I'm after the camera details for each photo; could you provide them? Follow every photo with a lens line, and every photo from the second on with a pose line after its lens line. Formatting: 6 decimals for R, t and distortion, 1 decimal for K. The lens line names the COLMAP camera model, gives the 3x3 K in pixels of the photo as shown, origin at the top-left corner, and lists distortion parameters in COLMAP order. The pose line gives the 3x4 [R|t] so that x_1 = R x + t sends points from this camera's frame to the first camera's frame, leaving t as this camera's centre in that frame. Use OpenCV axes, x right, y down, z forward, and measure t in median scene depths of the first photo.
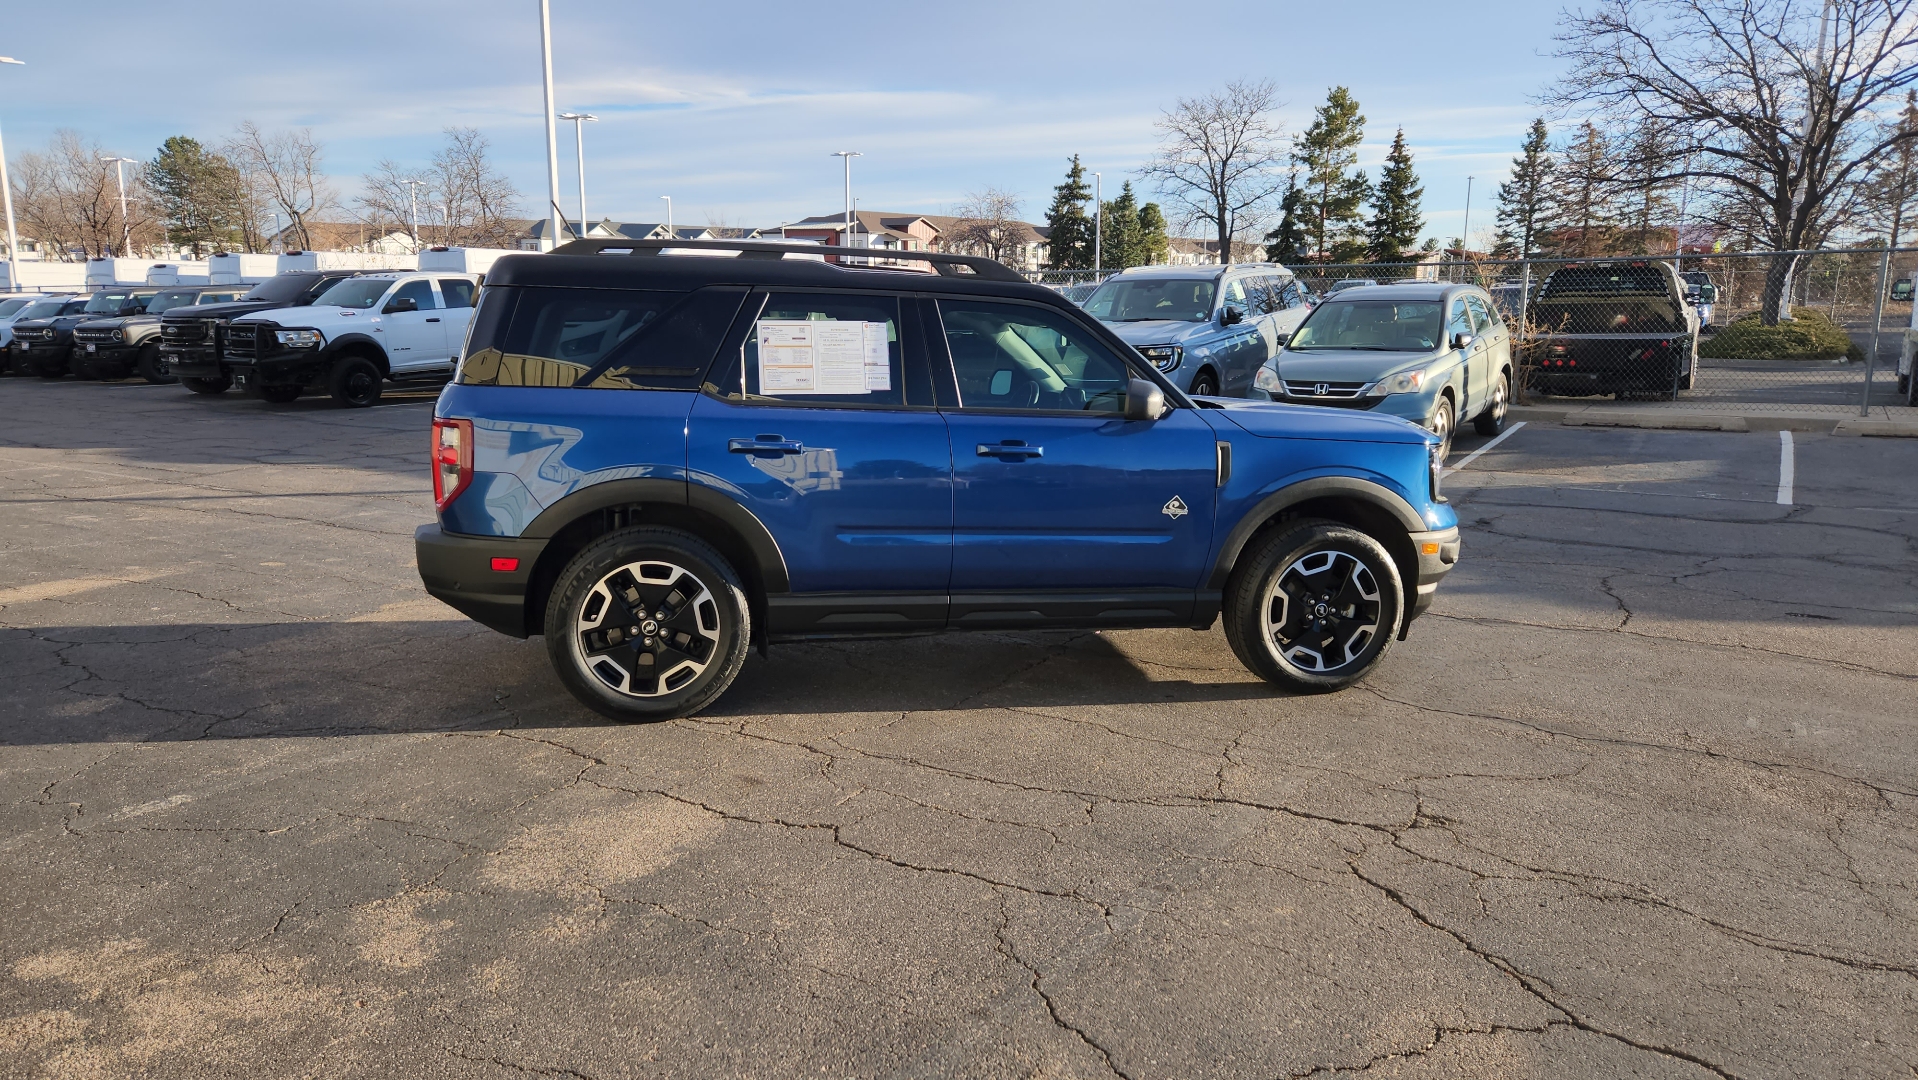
lens RADIAL K [[1277.8, 0, 931.8], [0, 1277.8, 521.5], [0, 0, 1]] dist [0.071677, -0.057167]
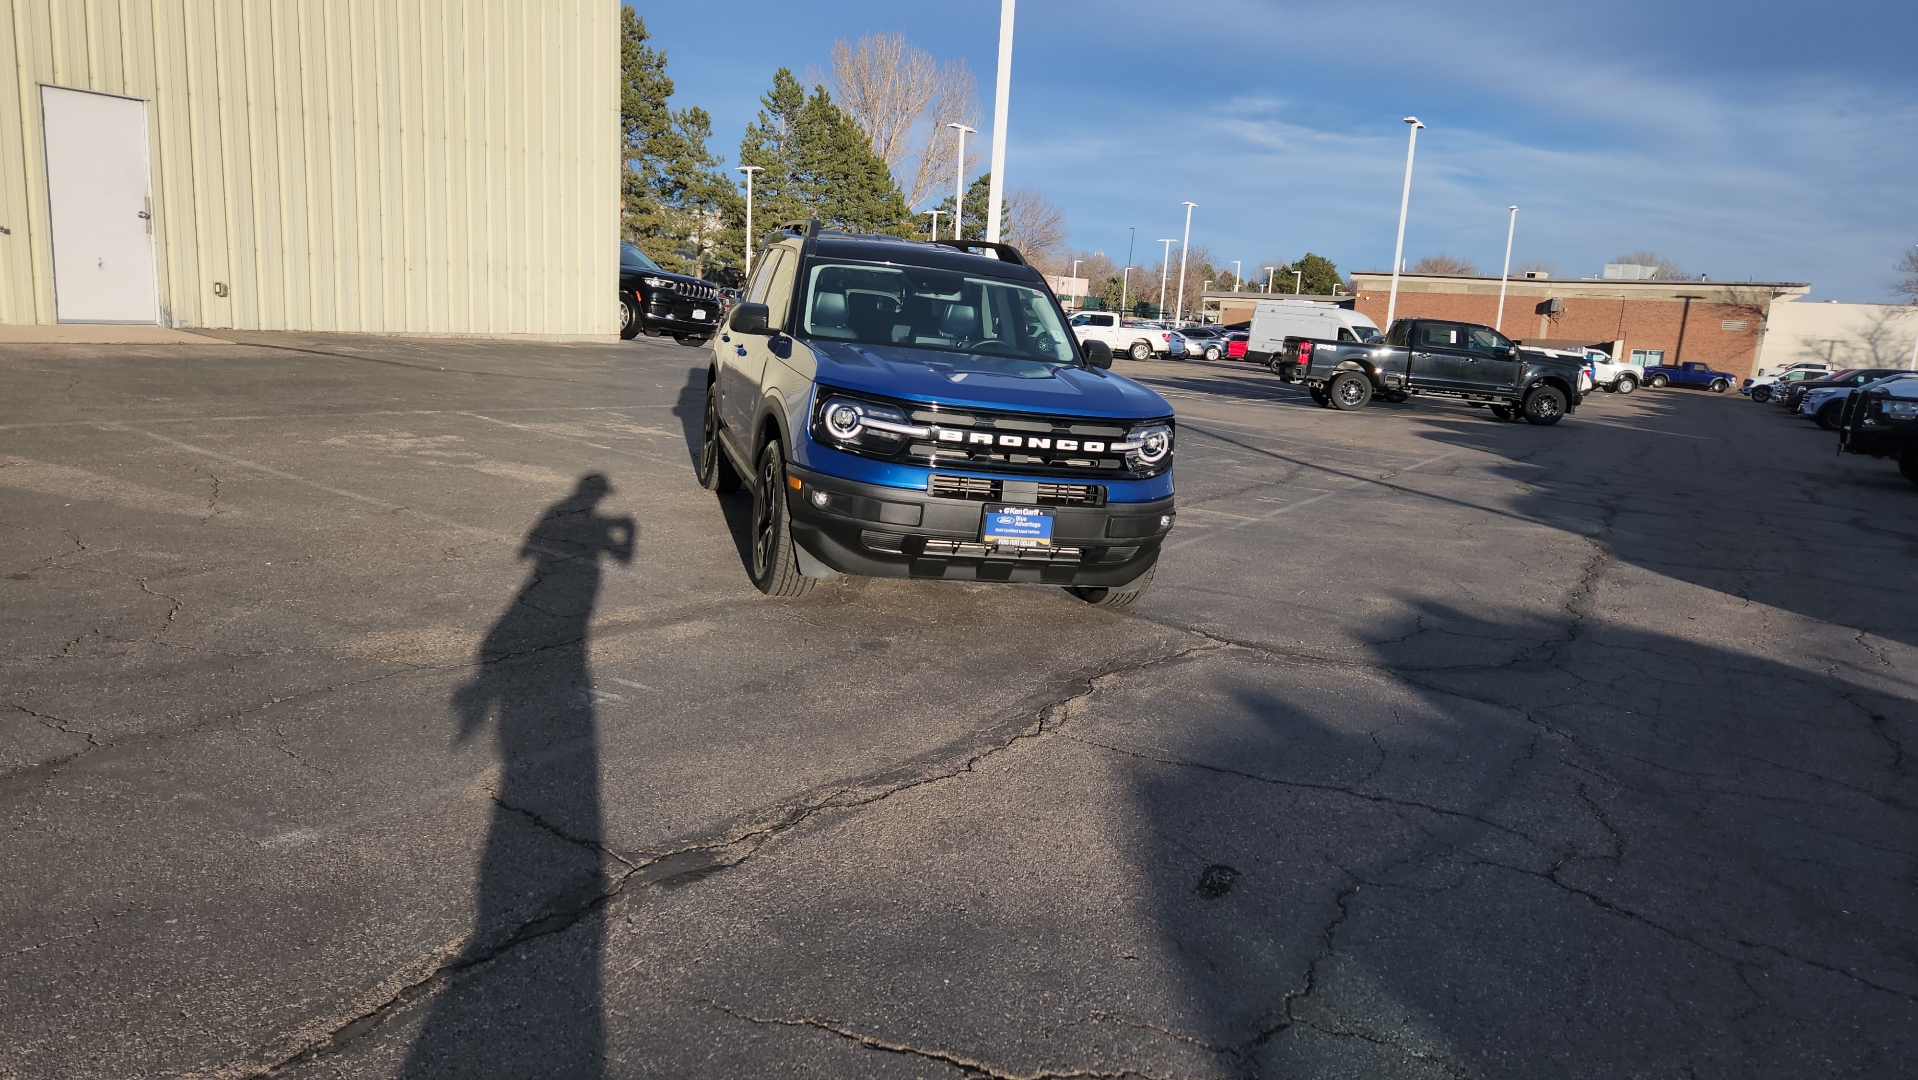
lens RADIAL K [[1275.9, 0, 943.7], [0, 1275.9, 543.4], [0, 0, 1]] dist [0.075757, -0.062994]
pose [[0.056248, 0.181252, -0.981827, 0.521603], [-0.246291, 0.955513, 0.162285, -0.047277], [0.967562, 0.232687, 0.098387, 0.384114]]
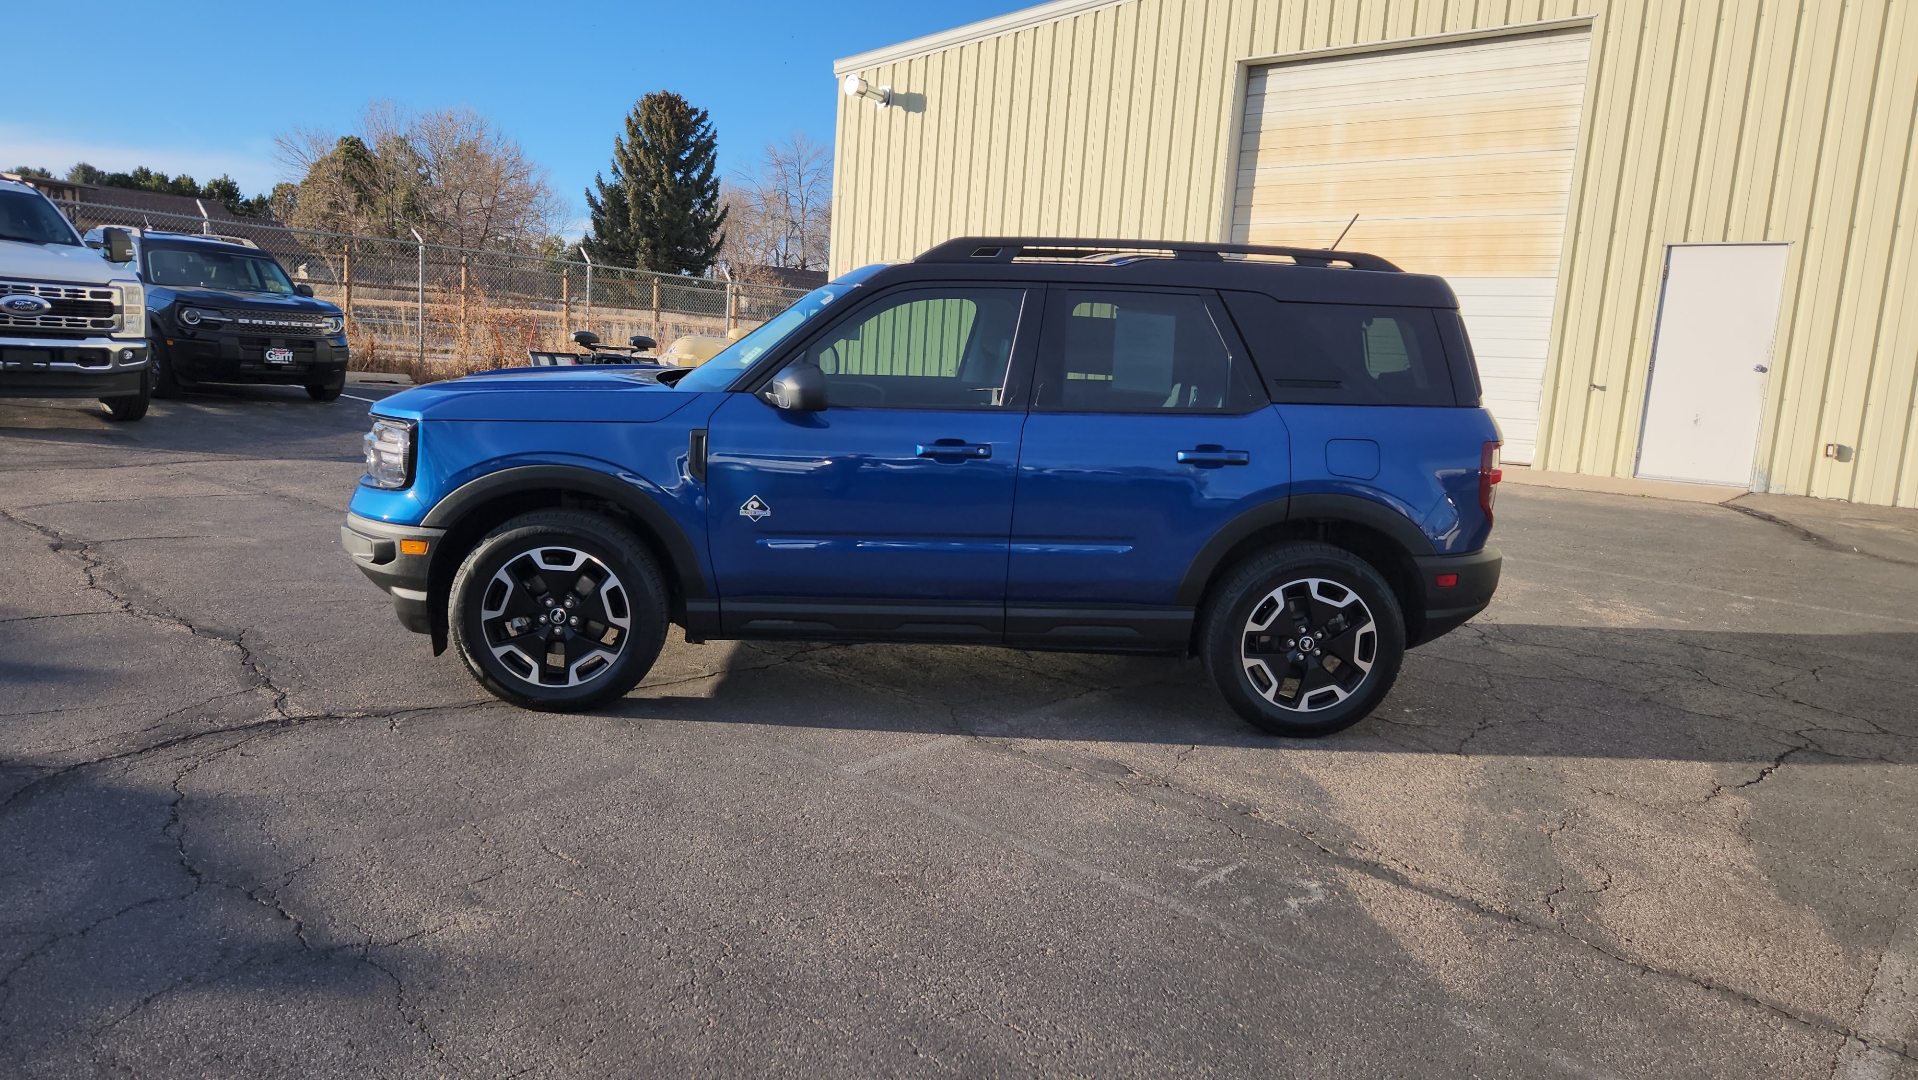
lens RADIAL K [[1277.8, 0, 939.8], [0, 1277.8, 529.2], [0, 0, 1]] dist [0.071677, -0.057167]
pose [[-0.986954, -0.092405, 0.131842, -0.046929], [-0.047585, 0.949731, 0.309429, -0.114574], [-0.153807, 0.299118, -0.941739, 0.762978]]
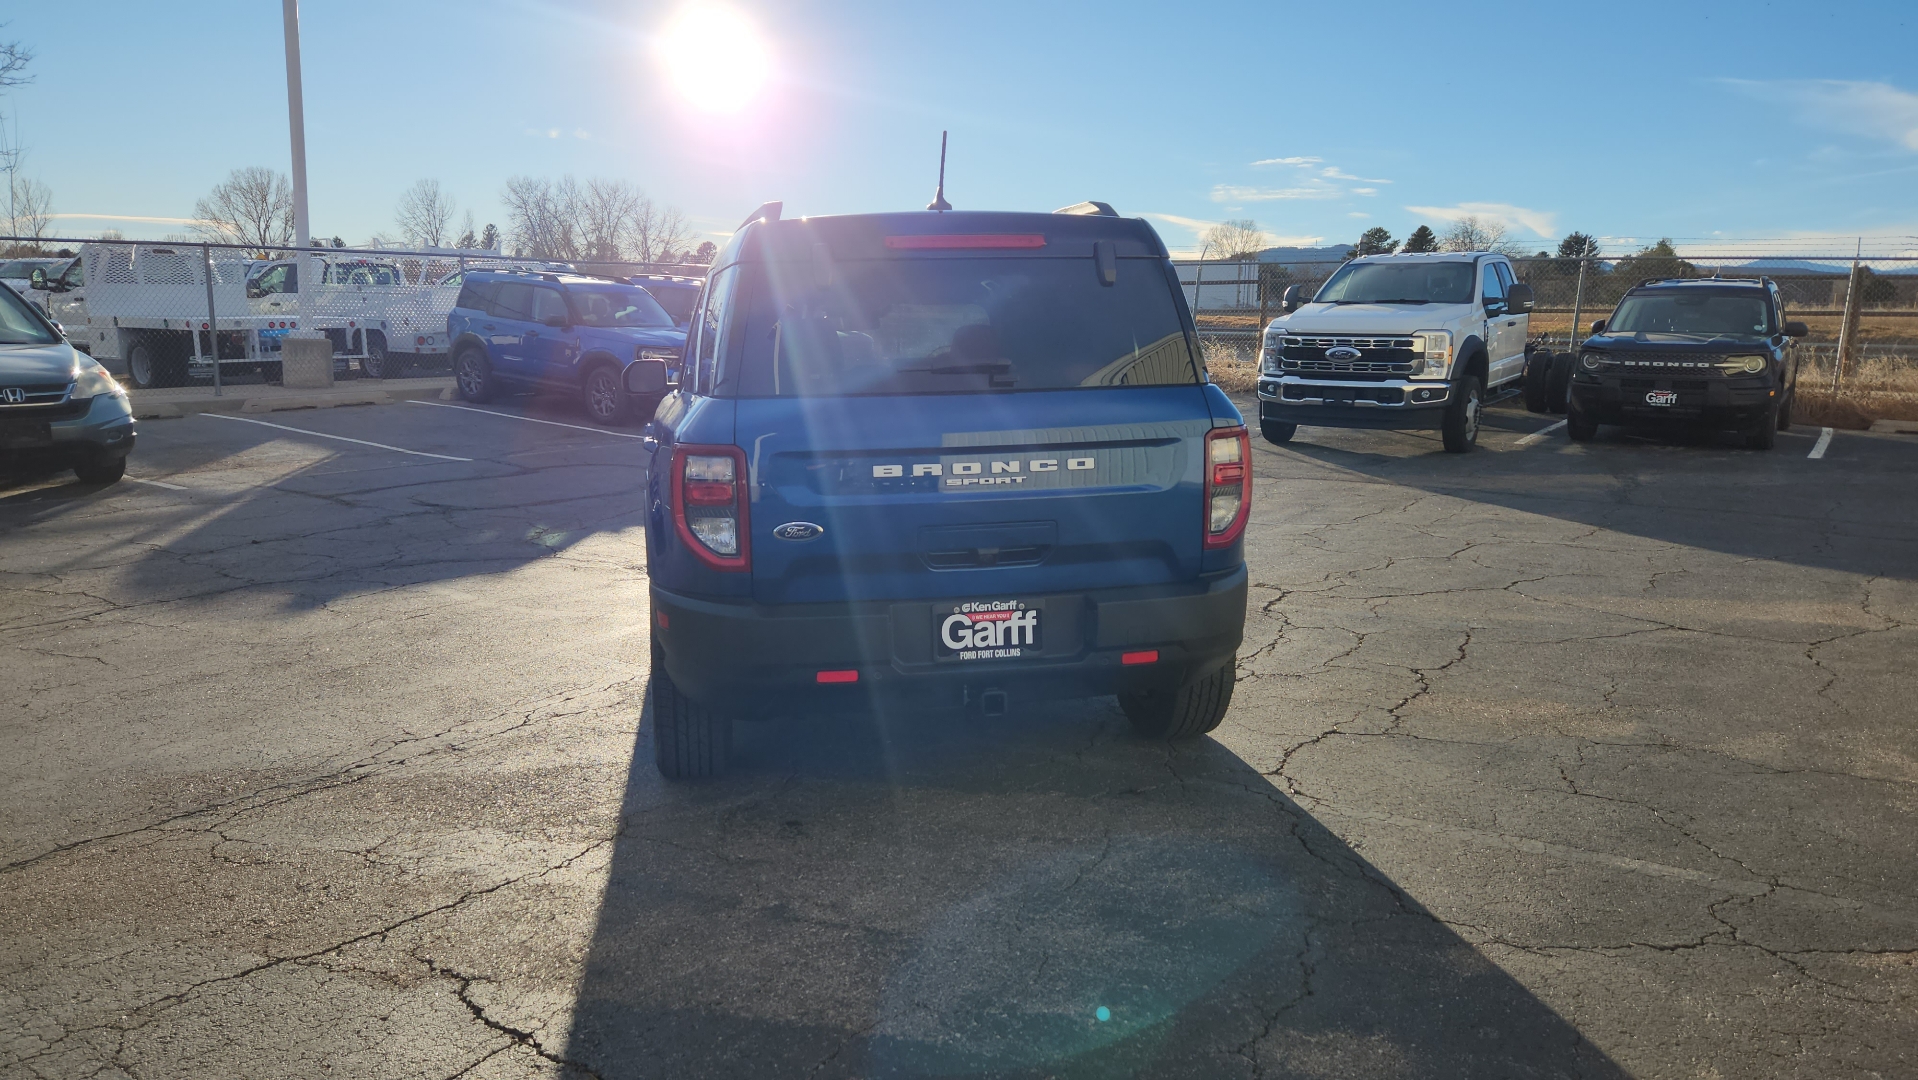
lens RADIAL K [[1275.9, 0, 910.4], [0, 1275.9, 539.6], [0, 0, 1]] dist [0.075757, -0.062994]
pose [[0.049002, -0.176772, 0.983031, -0.375342], [0.156382, 0.973433, 0.167251, -0.055903], [-0.986480, 0.145533, 0.075344, 0.366760]]
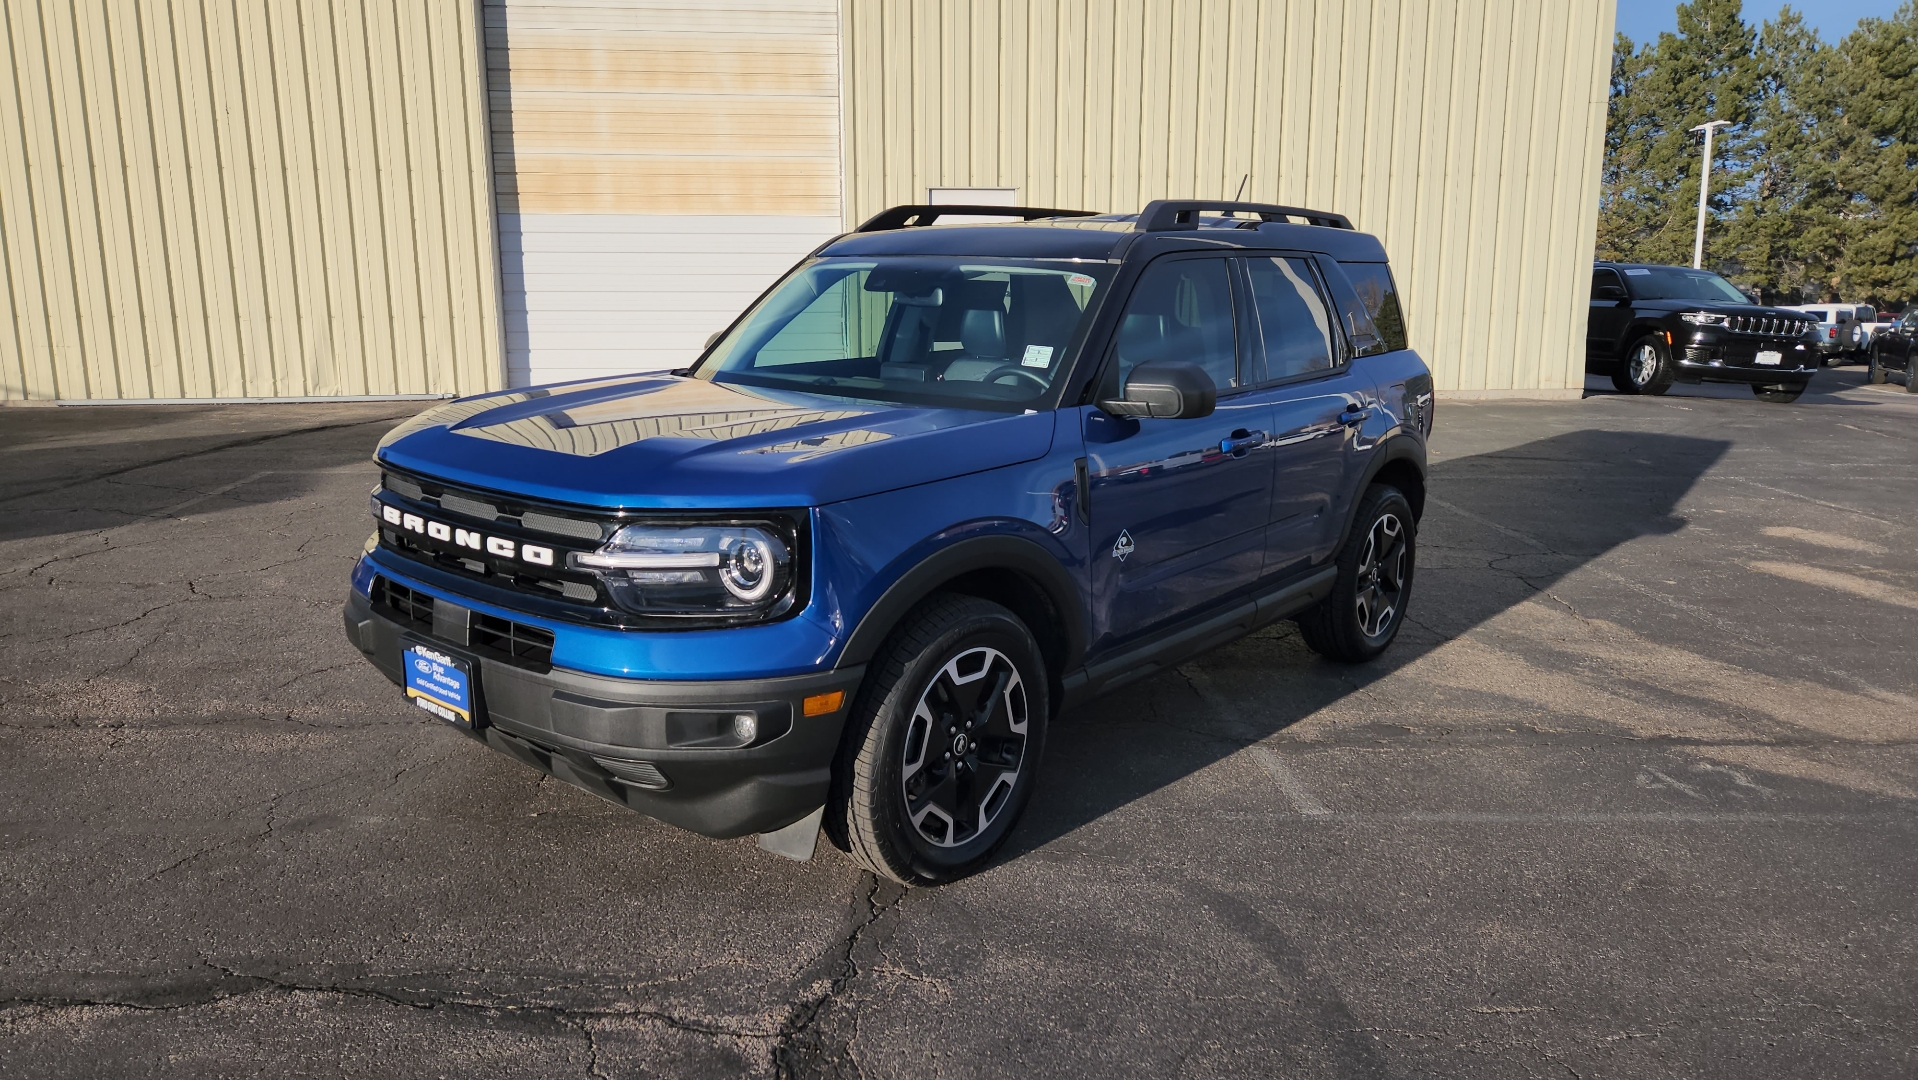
lens RADIAL K [[1277.8, 0, 920.5], [0, 1277.8, 544.5], [0, 0, 1]] dist [0.071677, -0.057167]
pose [[-0.800008, 0.092520, -0.592813, 0.219126], [-0.118200, 0.944374, 0.306900, -0.093642], [0.588232, 0.315592, -0.744570, 0.639338]]
